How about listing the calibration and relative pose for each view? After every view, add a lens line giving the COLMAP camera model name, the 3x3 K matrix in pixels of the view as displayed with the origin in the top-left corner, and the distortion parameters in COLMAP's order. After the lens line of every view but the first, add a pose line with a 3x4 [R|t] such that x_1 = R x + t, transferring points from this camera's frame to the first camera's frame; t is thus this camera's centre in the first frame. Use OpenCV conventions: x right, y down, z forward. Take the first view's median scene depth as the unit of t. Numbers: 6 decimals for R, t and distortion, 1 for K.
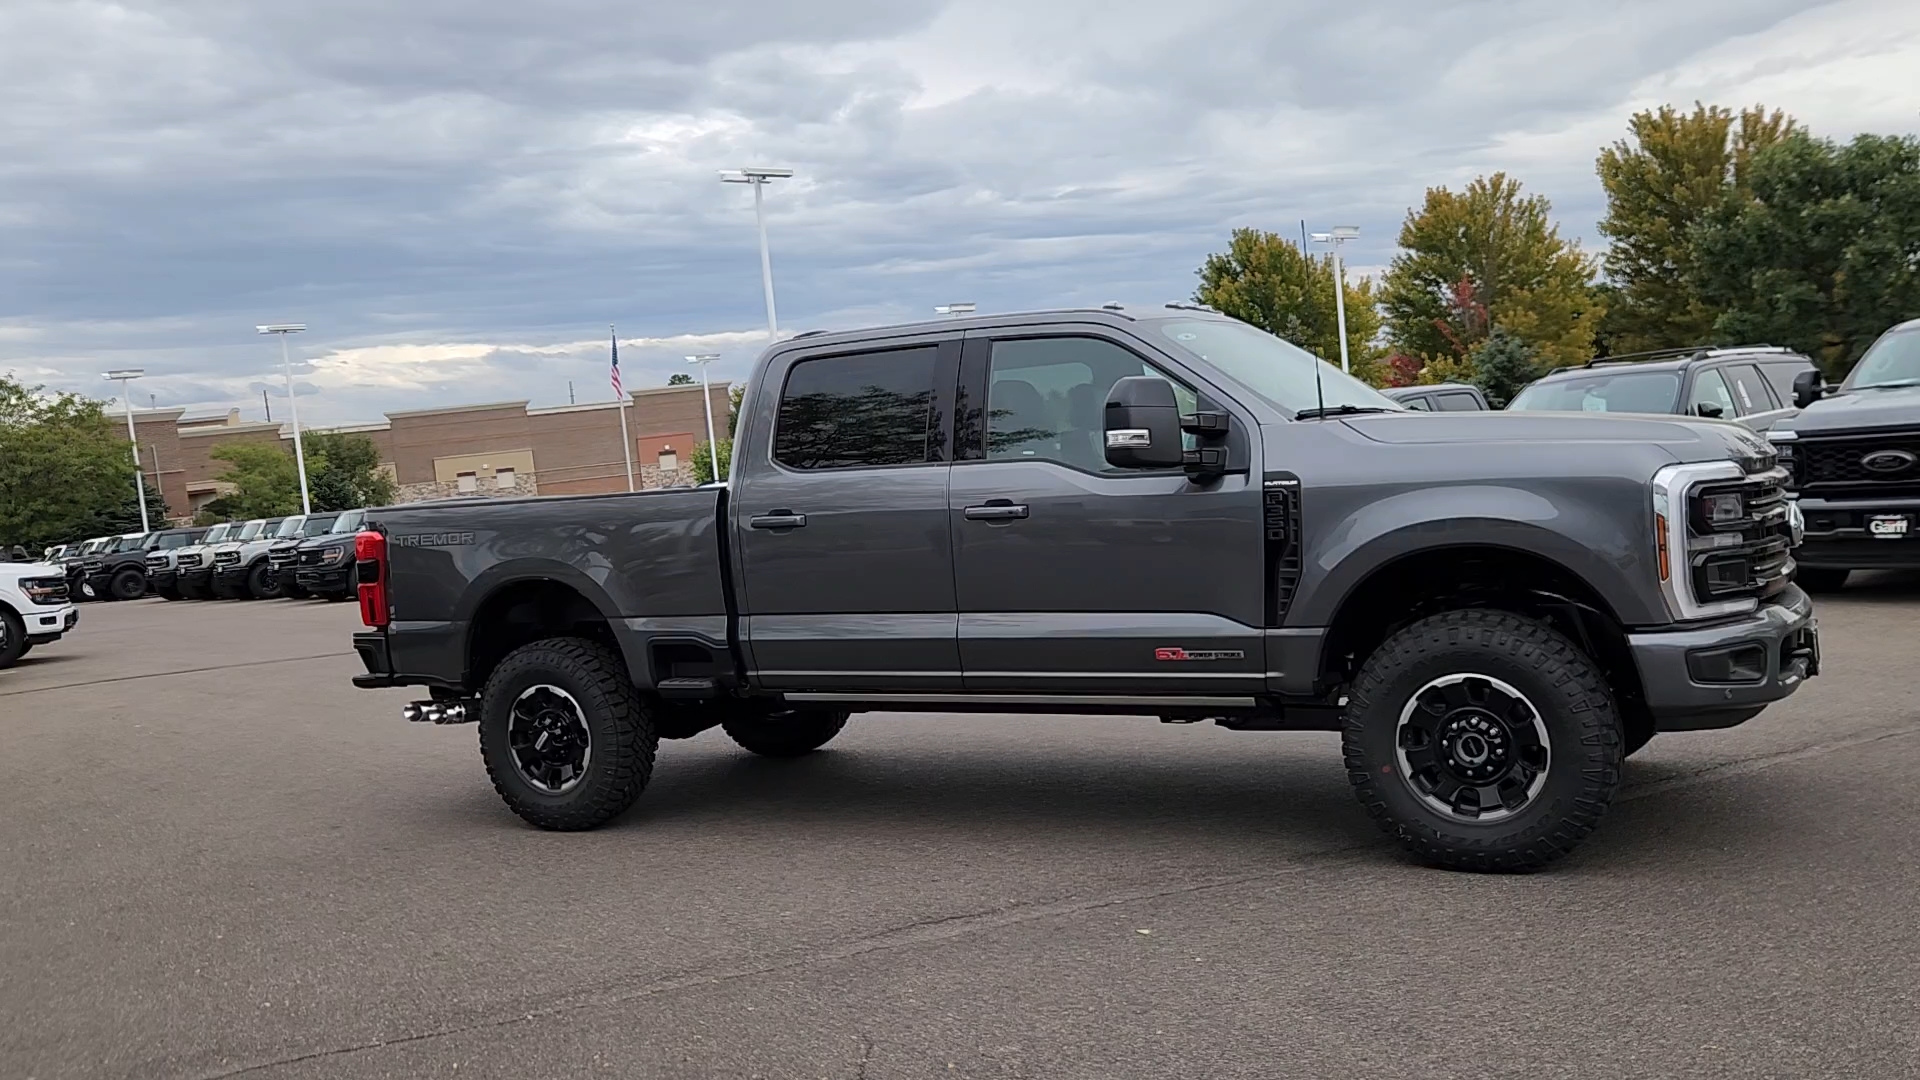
lens RADIAL K [[1637.9, 0, 945.0], [0, 1637.9, 545.3], [0, 0, 1]] dist [0.027348, -0.017225]
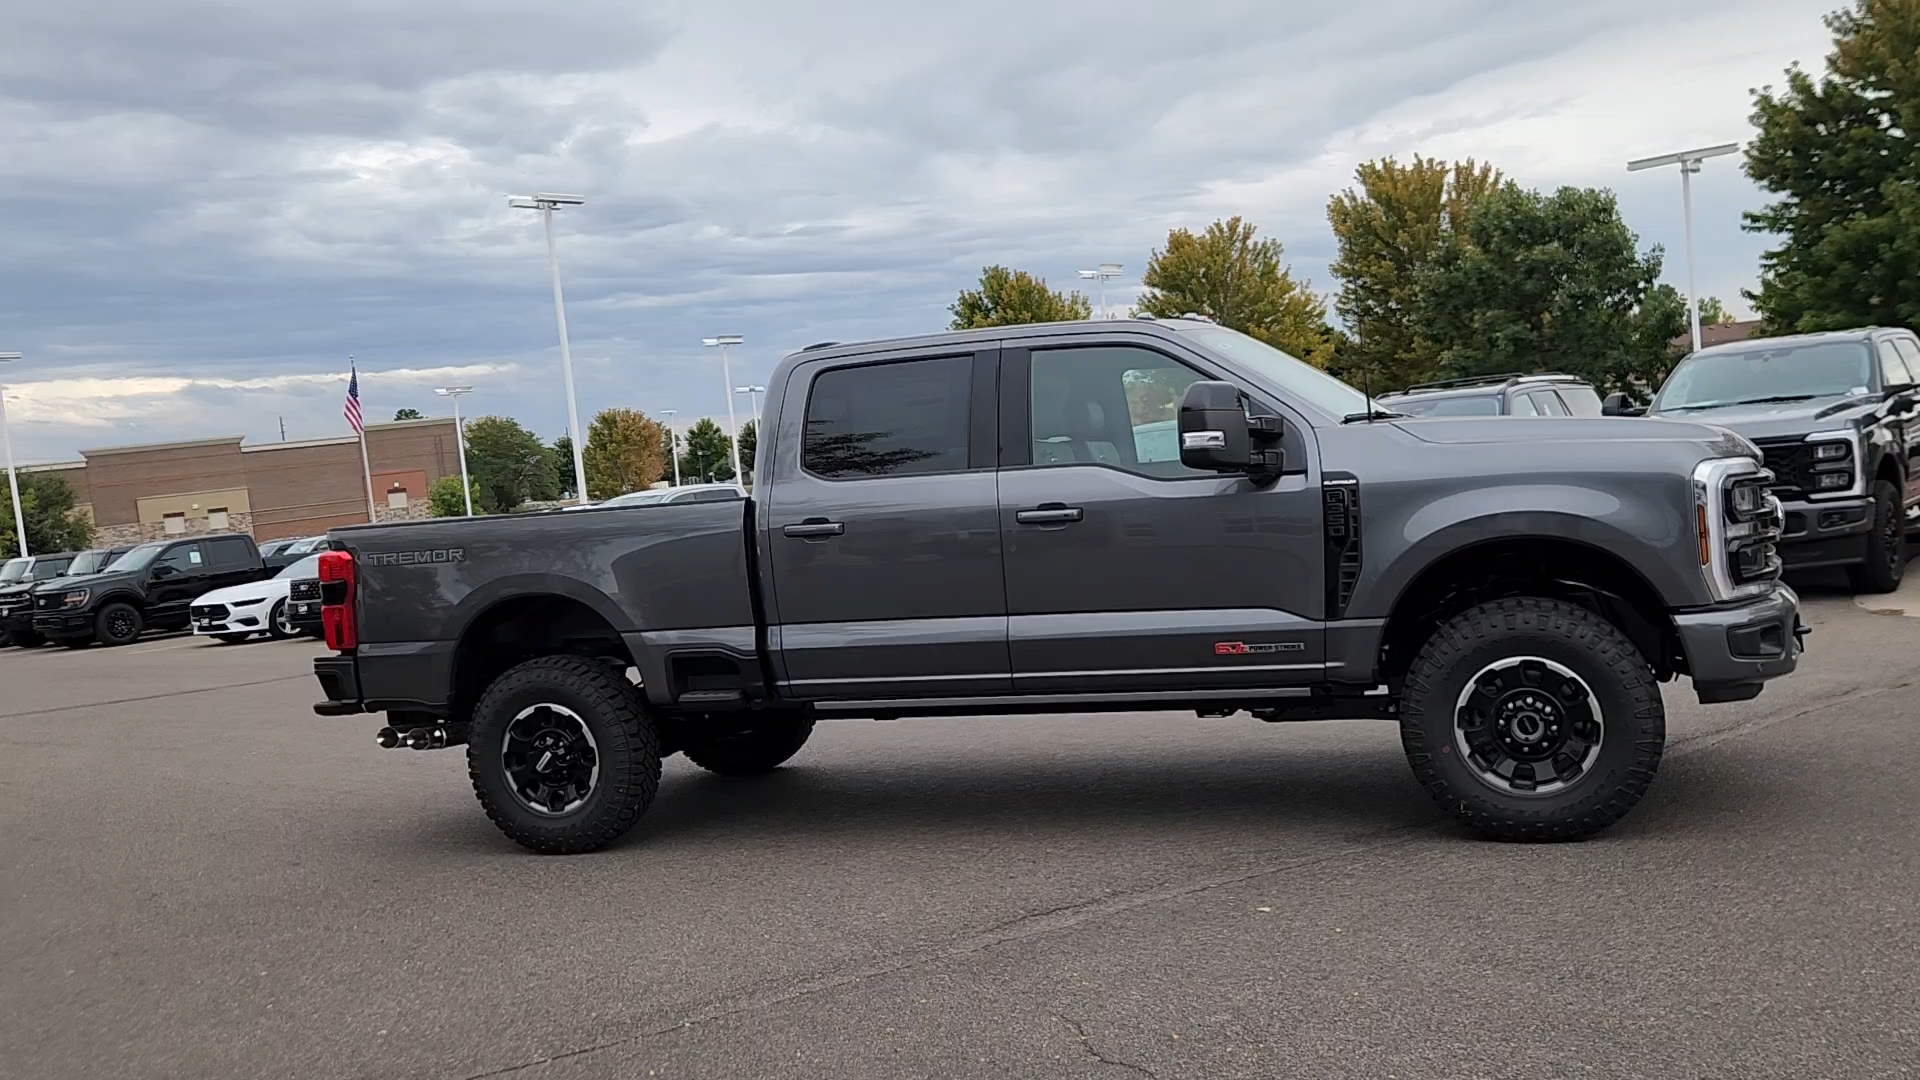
lens RADIAL K [[1636.8, 0, 948.7], [0, 1636.8, 541.5], [0, 0, 1]] dist [0.031267, -0.024103]
pose [[0.986440, -0.013460, 0.163569, -0.175377], [0.017388, 0.999593, -0.022610, 0.015835], [-0.163198, 0.025148, 0.986273, -0.000500]]
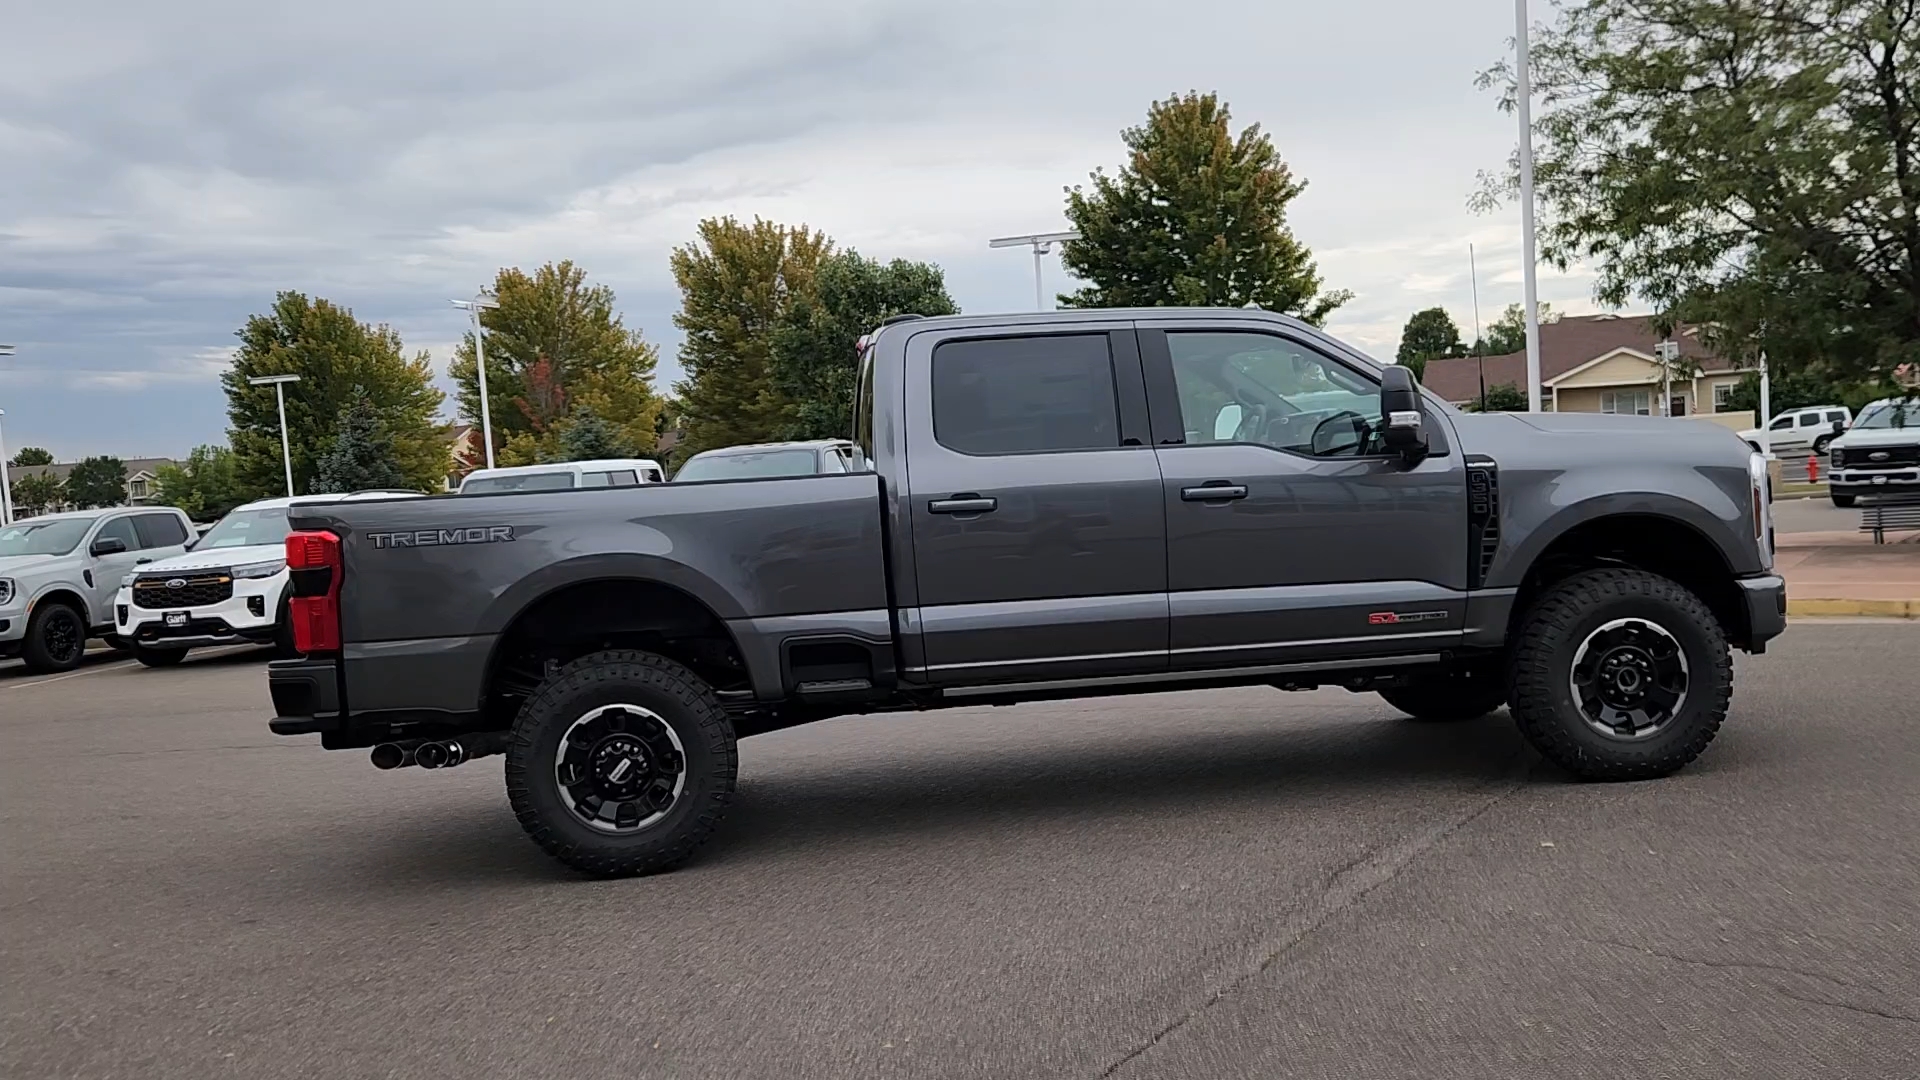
lens RADIAL K [[1635.9, 0, 953.3], [0, 1635.9, 548.5], [0, 0, 1]] dist [0.028804, -0.007749]
pose [[0.814554, -0.000891, 0.580087, -0.627839], [0.029985, 0.998727, -0.040571, 0.046590], [-0.579312, 0.050442, 0.813544, 0.218437]]
